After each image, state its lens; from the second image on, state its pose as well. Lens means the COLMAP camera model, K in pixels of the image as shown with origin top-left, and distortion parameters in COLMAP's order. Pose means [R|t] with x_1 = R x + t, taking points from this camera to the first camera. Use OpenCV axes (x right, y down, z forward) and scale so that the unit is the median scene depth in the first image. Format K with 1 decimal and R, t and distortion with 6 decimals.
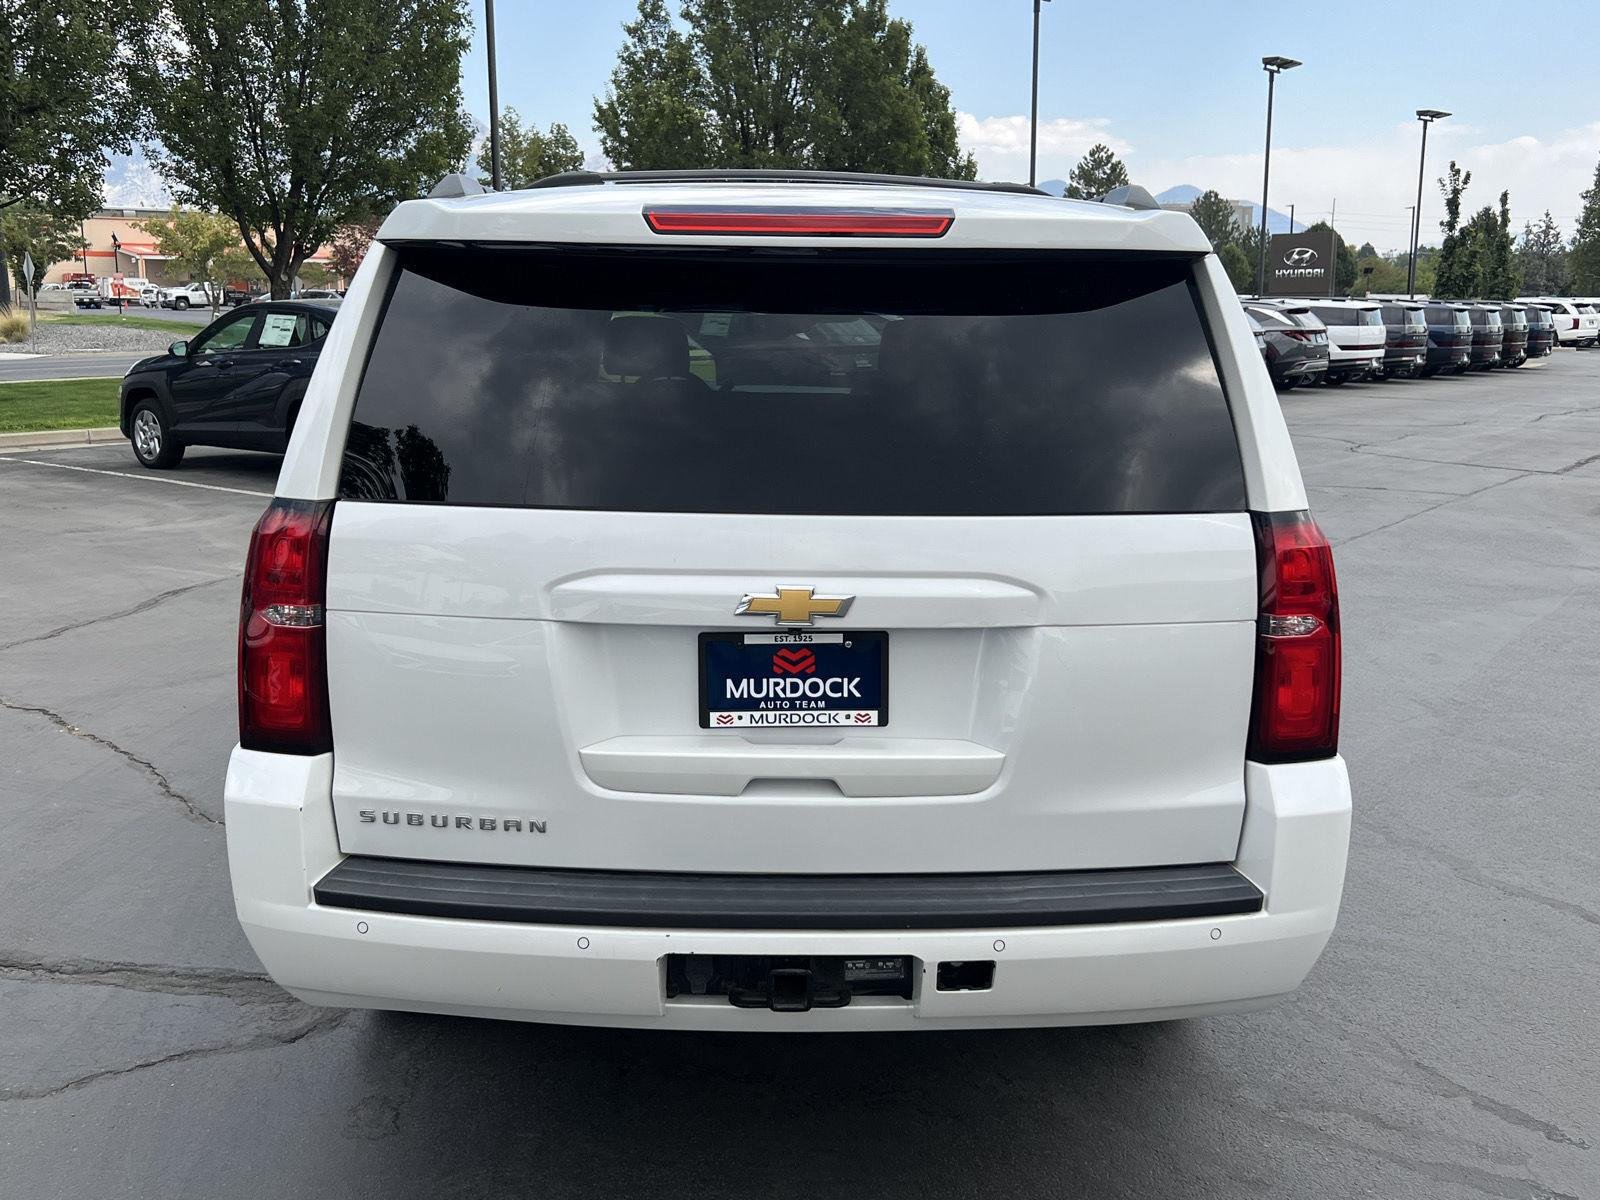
lens RADIAL K [[1515.5, 0, 800.0], [0, 1515.5, 600.0], [0, 0, 1]] dist [0.076506, -0.107018]
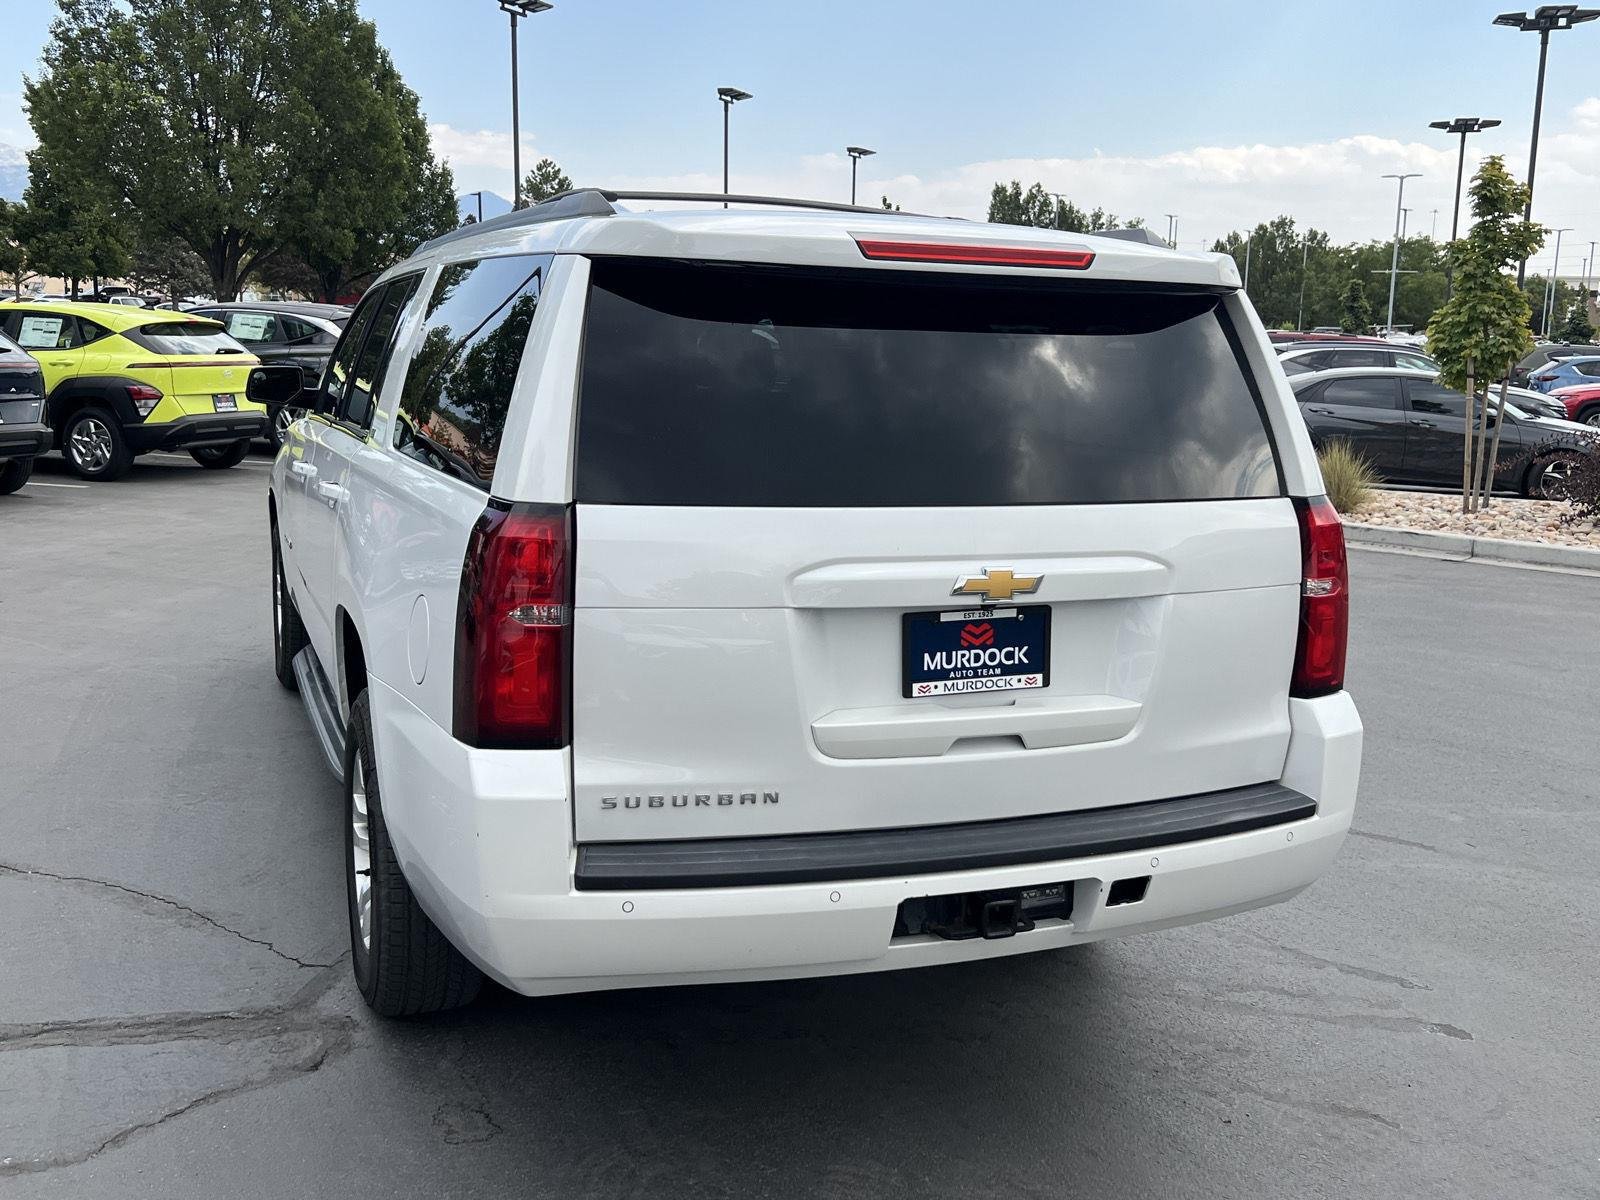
lens RADIAL K [[1515.5, 0, 800.0], [0, 1515.5, 600.0], [0, 0, 1]] dist [0.076506, -0.107018]
pose [[0.938295, -0.043010, 0.343152, -0.520362], [0.045685, 0.998956, 0.000288, 0.007639], [-0.342806, 0.015406, 0.939280, -0.032148]]
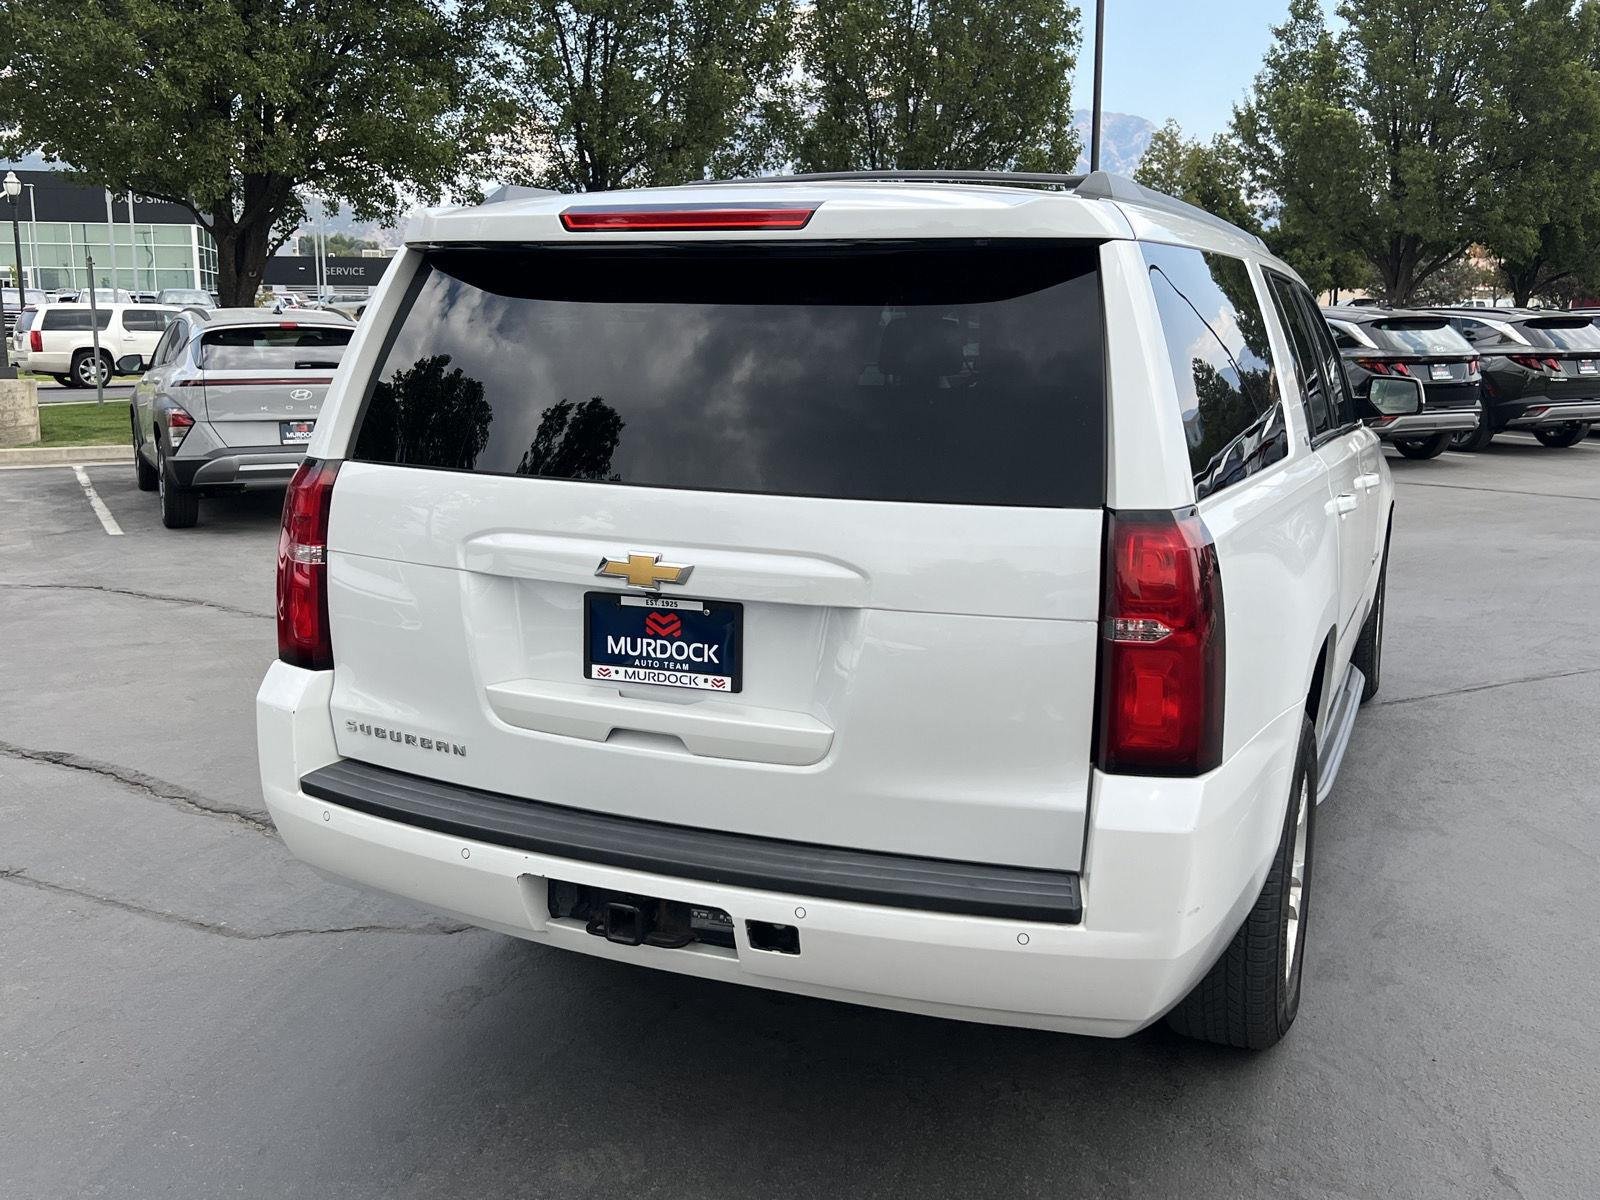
lens RADIAL K [[1515.5, 0, 800.0], [0, 1515.5, 600.0], [0, 0, 1]] dist [0.076506, -0.107018]
pose [[0.912789, 0.075059, -0.401475, 0.516045], [-0.078659, 0.996873, 0.007536, 0.007133], [0.400785, 0.024701, 0.915839, 0.047769]]
